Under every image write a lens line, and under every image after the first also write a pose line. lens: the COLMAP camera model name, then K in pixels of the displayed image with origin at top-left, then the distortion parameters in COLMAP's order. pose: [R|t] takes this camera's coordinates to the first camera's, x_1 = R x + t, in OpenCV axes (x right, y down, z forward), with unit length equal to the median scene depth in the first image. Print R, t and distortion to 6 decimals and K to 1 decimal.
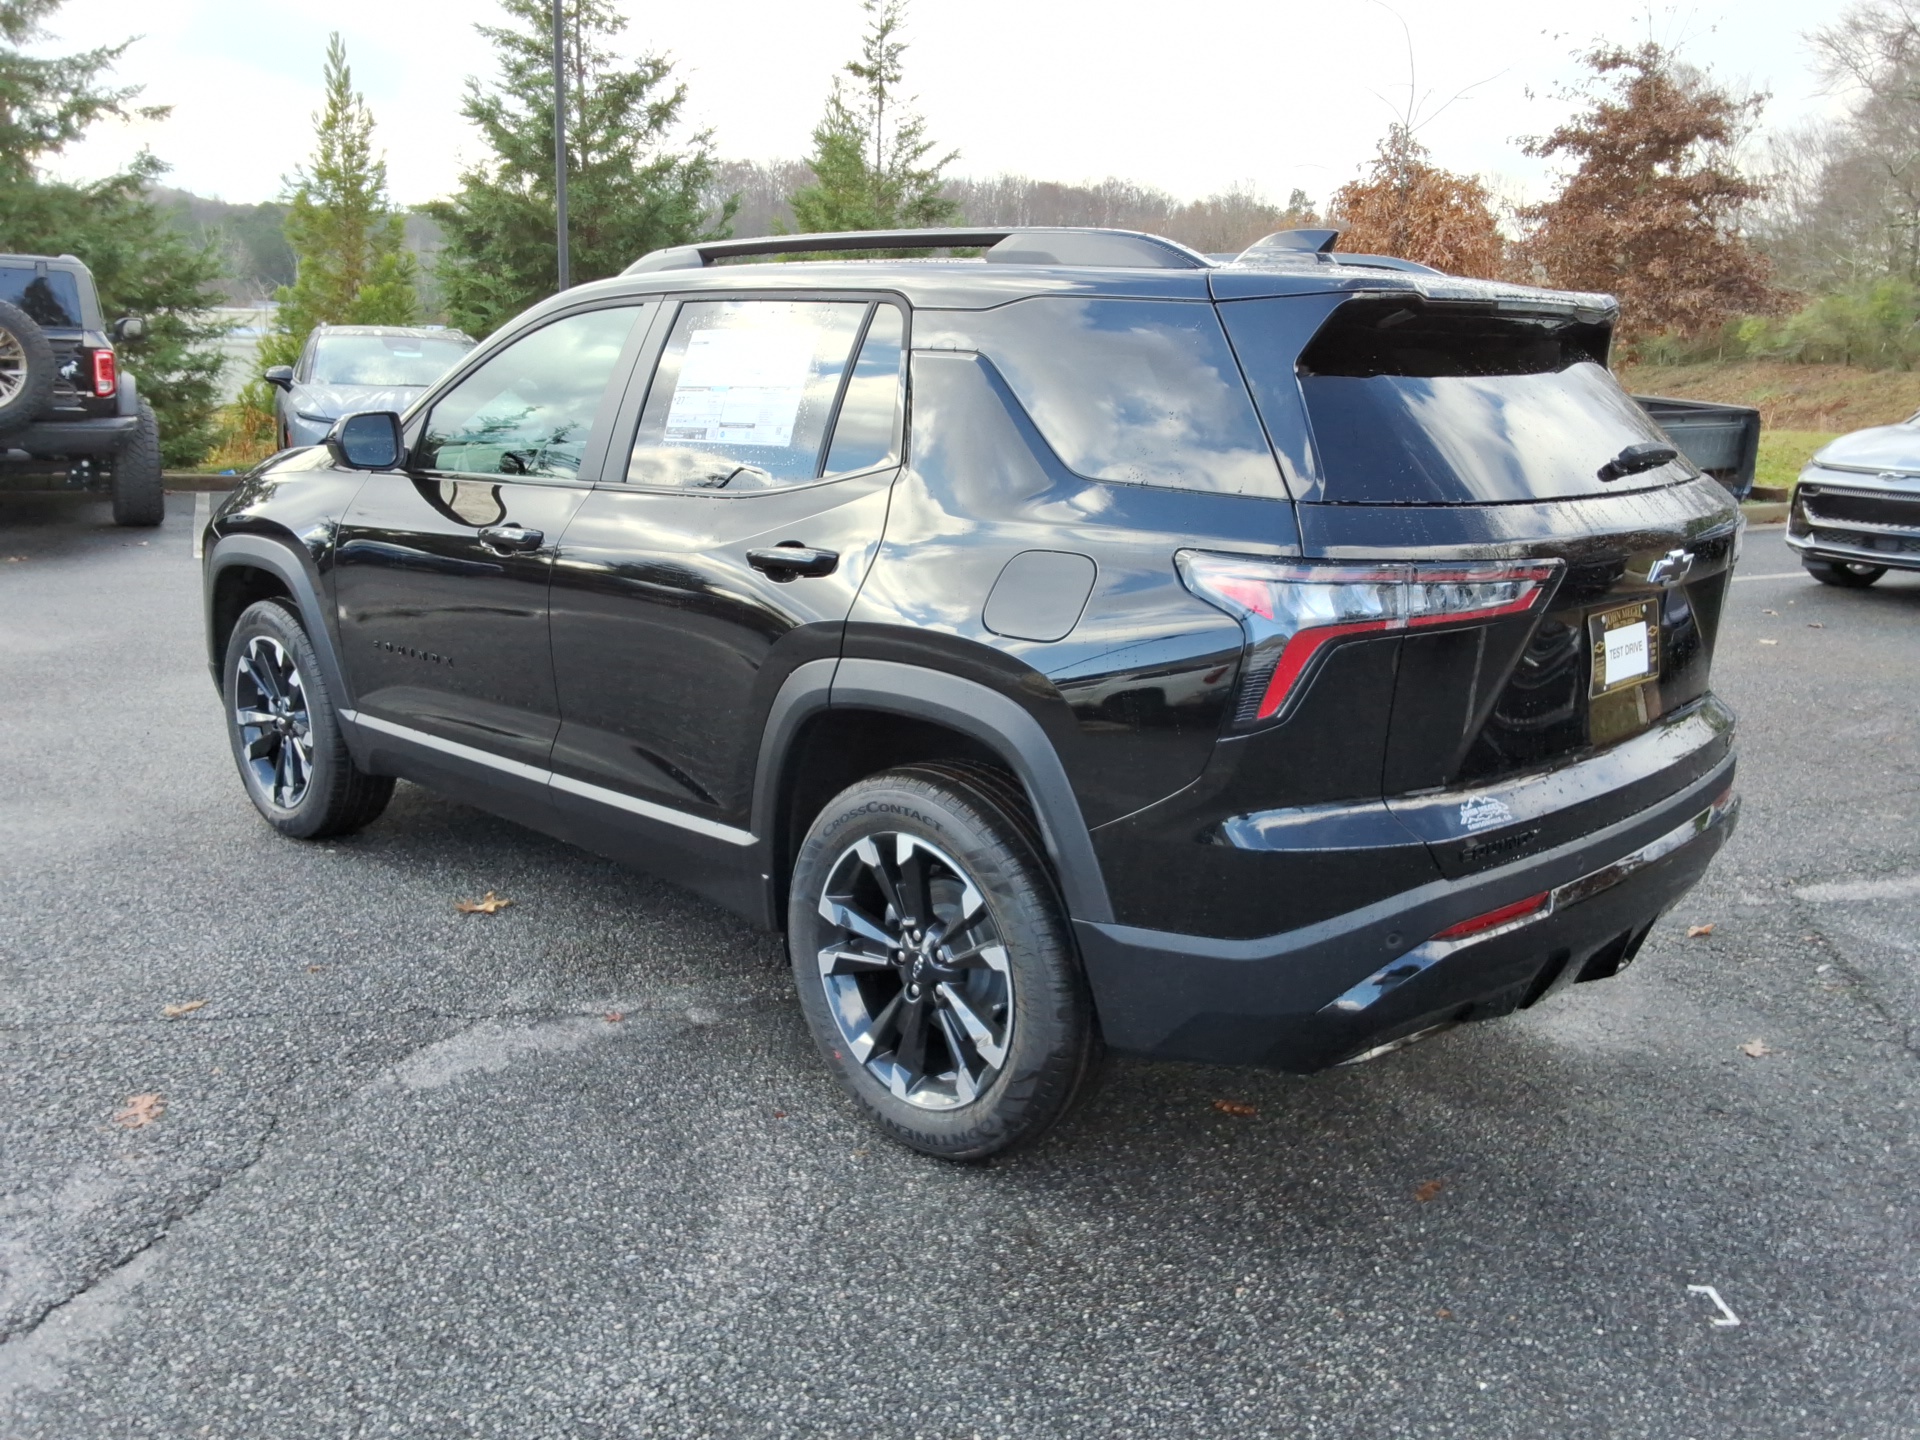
lens RADIAL K [[1529.9, 0, 966.1], [0, 1529.9, 721.3], [0, 0, 1]] dist [0.103934, -0.177713]
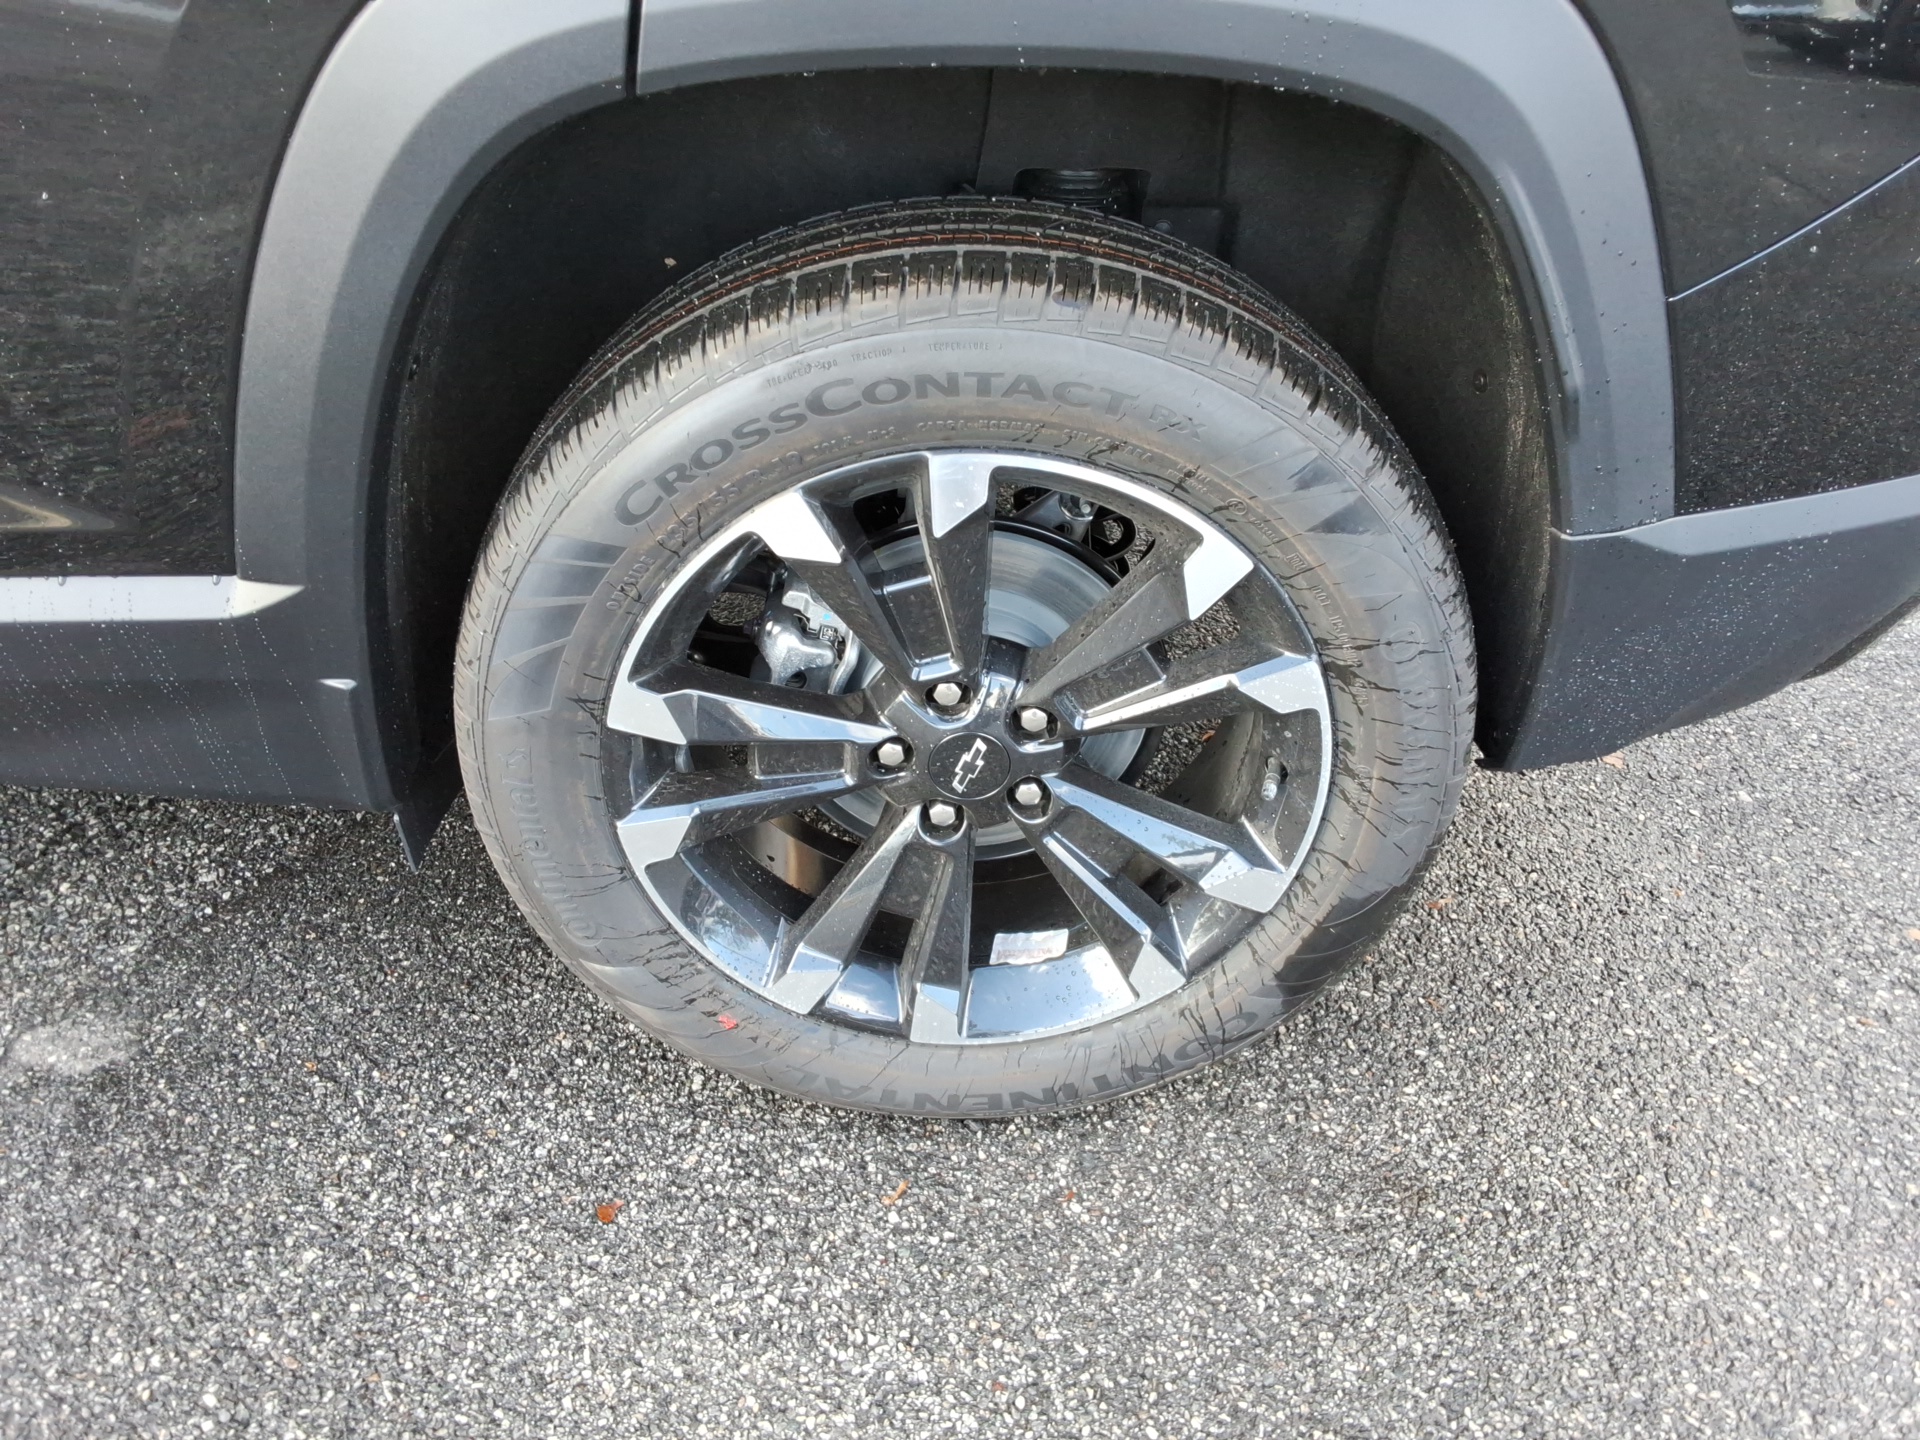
lens RADIAL K [[1538.8, 0, 970.5], [0, 1538.8, 708.6], [0, 0, 1]] dist [0.085531, -0.118455]
pose [[0.700784, -0.387298, 0.599084, -0.234881], [0.140419, 0.898251, 0.416447, -0.017115], [-0.699417, -0.207717, 0.683864, 0.645165]]
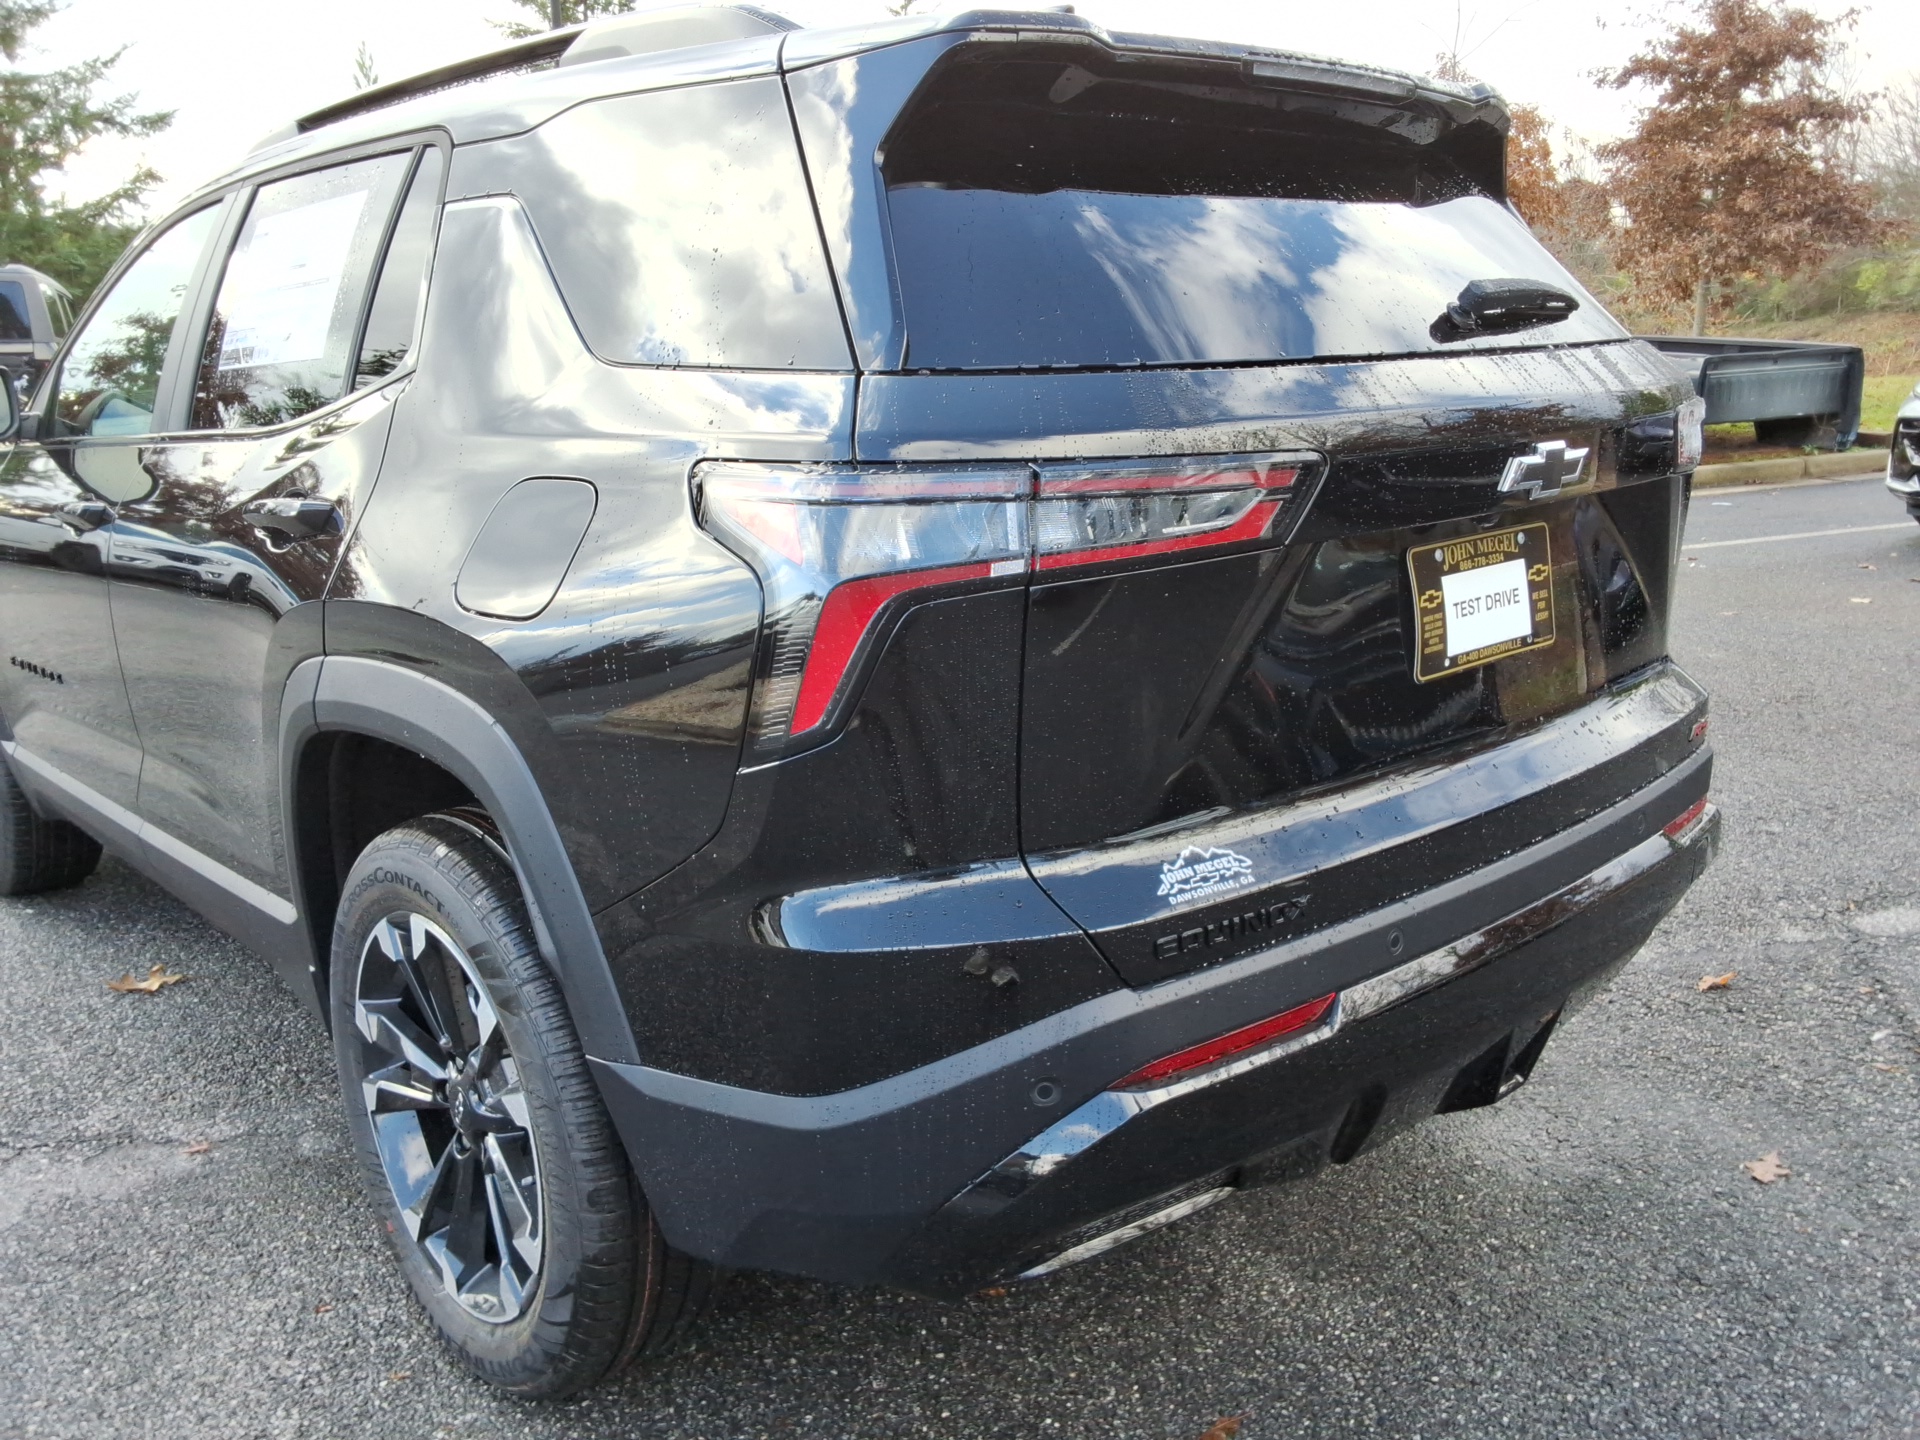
lens RADIAL K [[1550.4, 0, 959.5], [0, 1550.4, 717.4], [0, 0, 1]] dist [0.077259, -0.128005]
pose [[0.997222, -0.032343, -0.067092, 0.212794], [0.032282, 0.999477, -0.001992, -0.003412], [0.067122, -0.000180, 0.997745, 0.287795]]
